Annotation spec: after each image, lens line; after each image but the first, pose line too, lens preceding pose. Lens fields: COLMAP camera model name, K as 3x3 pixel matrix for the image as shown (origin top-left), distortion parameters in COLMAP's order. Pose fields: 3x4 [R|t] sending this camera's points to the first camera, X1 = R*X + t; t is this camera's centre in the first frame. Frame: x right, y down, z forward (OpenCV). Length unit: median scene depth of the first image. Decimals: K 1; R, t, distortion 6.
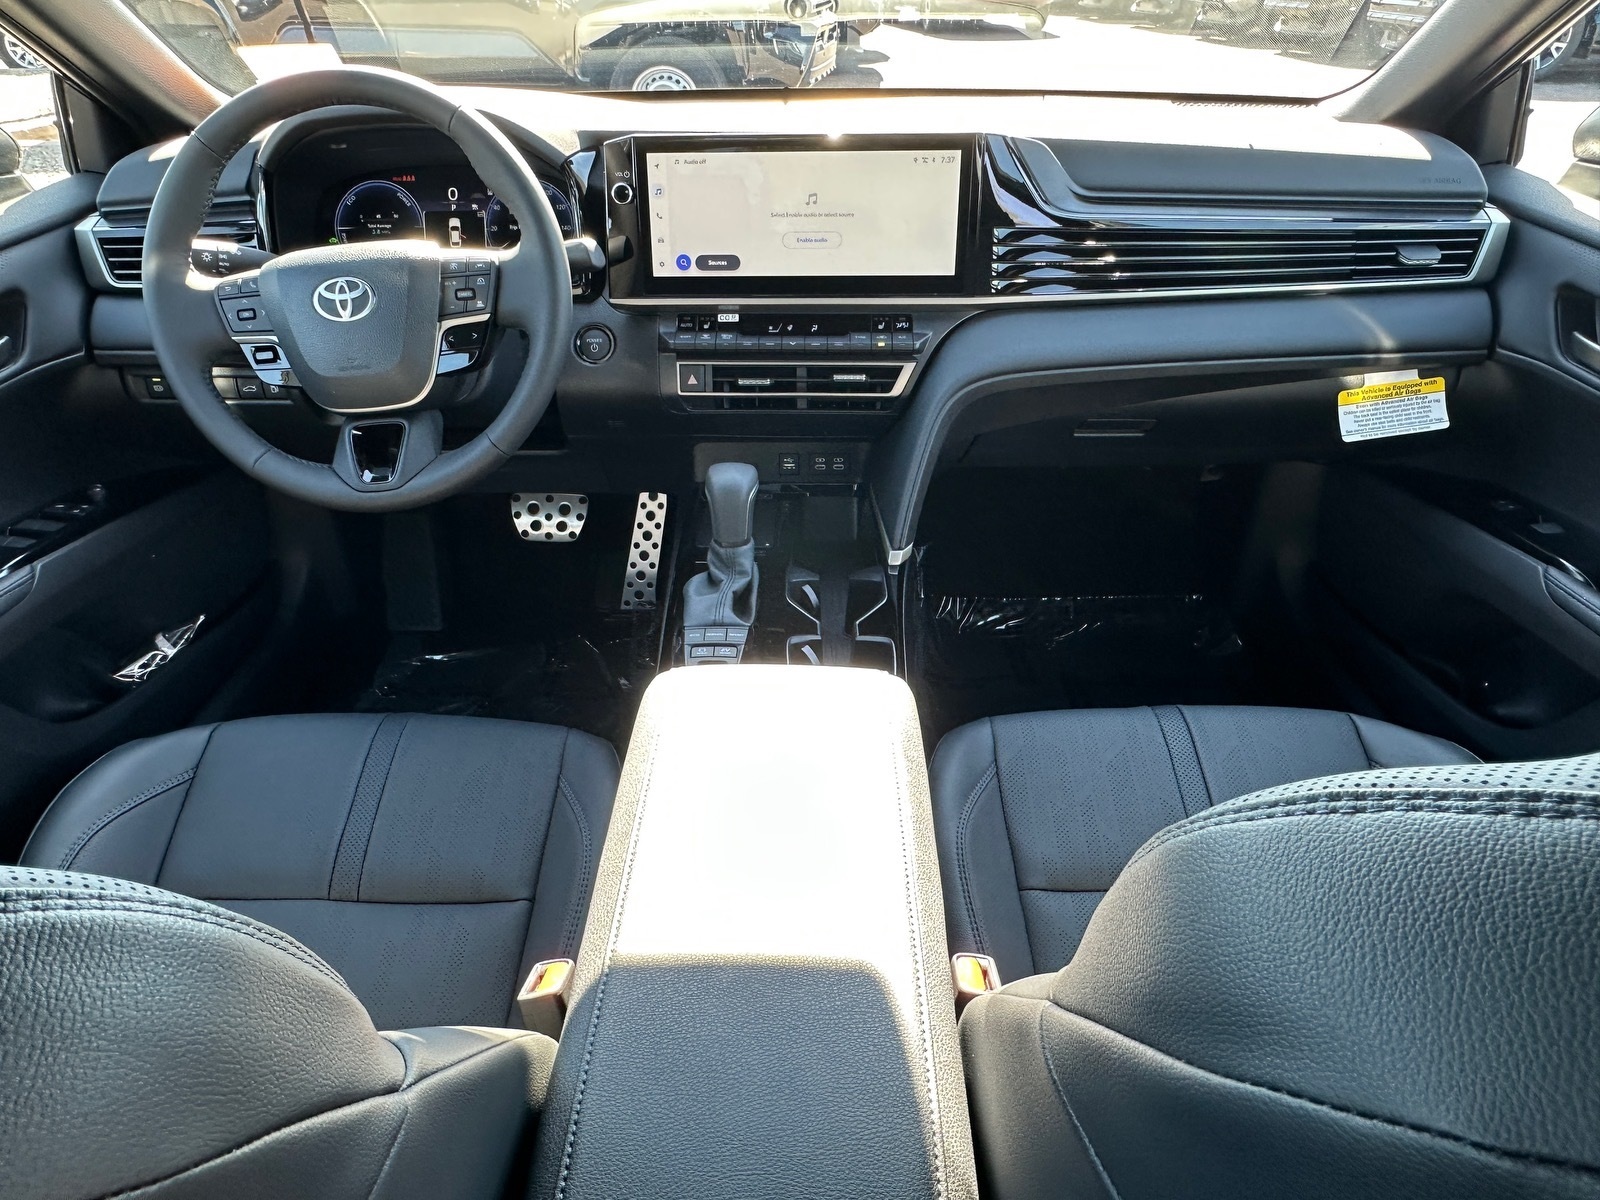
lens RADIAL K [[1025.8, 0, 792.3], [0, 1025.8, 620.9], [0, 0, 1]] dist [-0.007356, 0.005752]
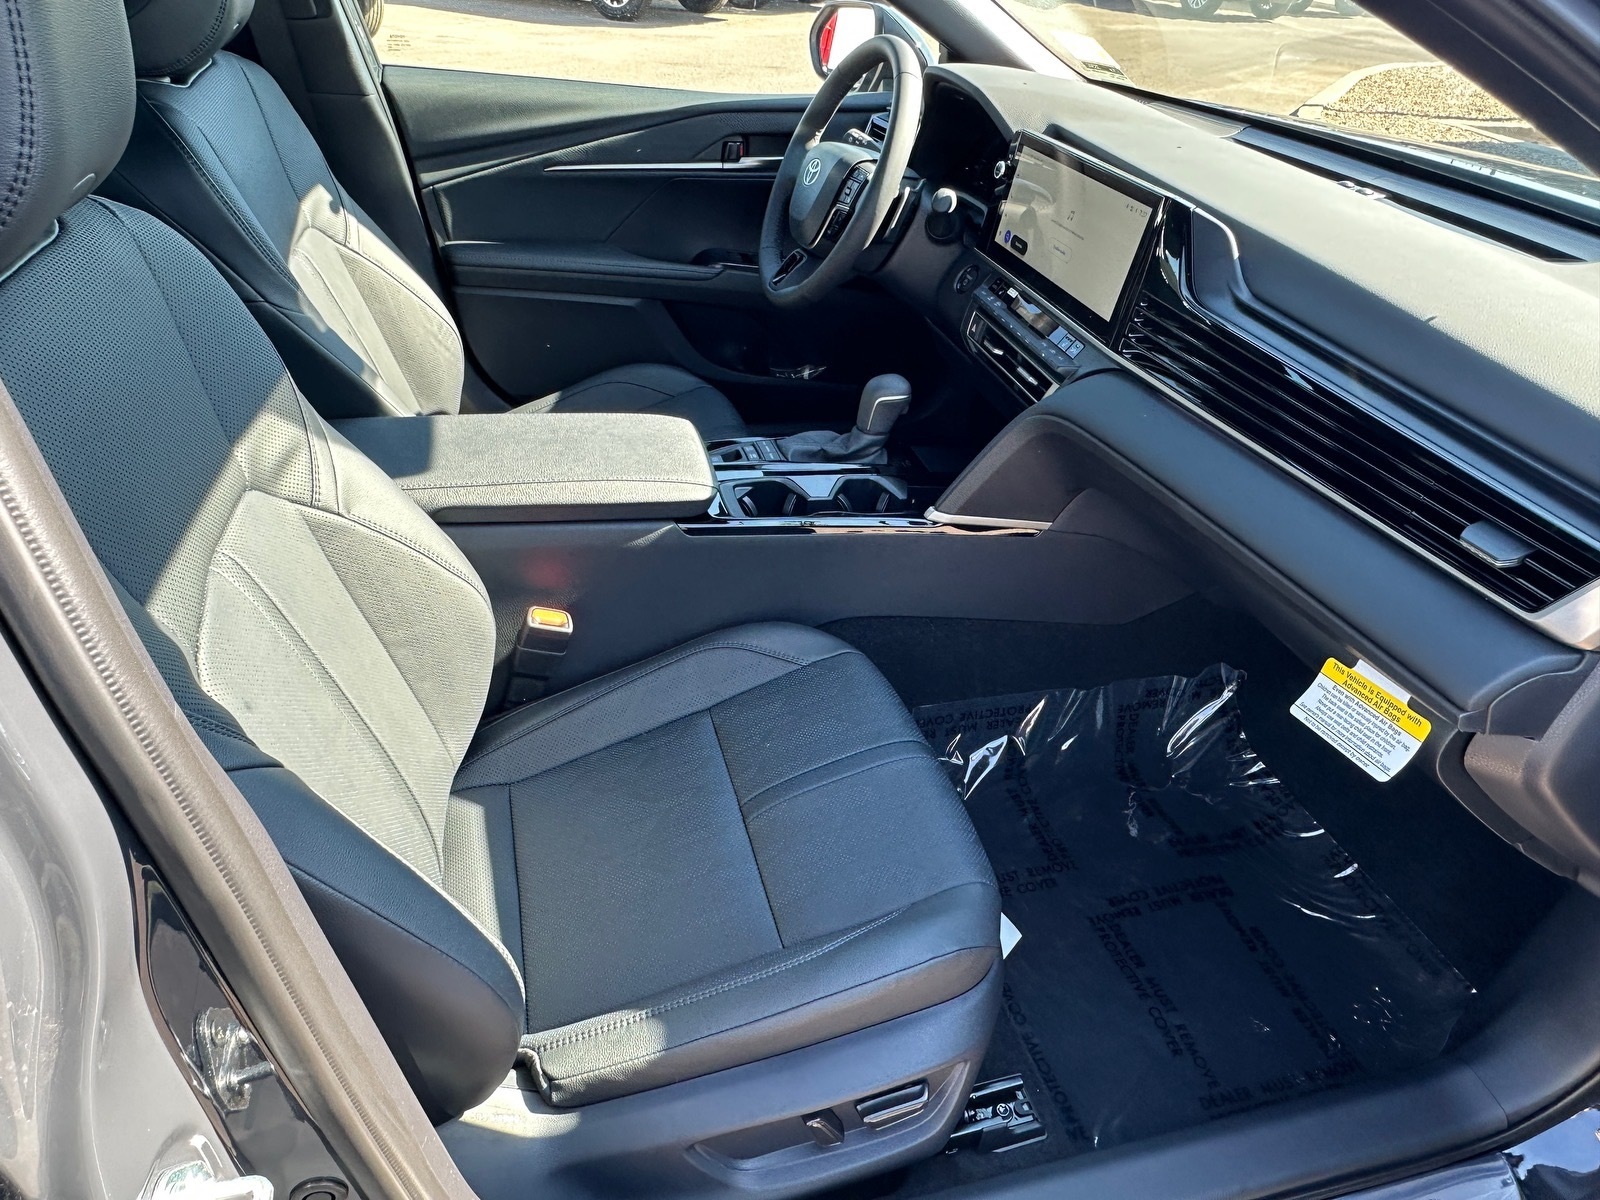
lens RADIAL K [[1025.8, 0, 795.5], [0, 1025.8, 617.3], [0, 0, 1]] dist [-0.007356, 0.005752]
pose [[0.277172, 0.575141, -0.769668, 1.024820], [-0.580417, 0.738601, 0.342907, -0.286140], [0.765697, 0.351685, 0.538541, 0.306138]]
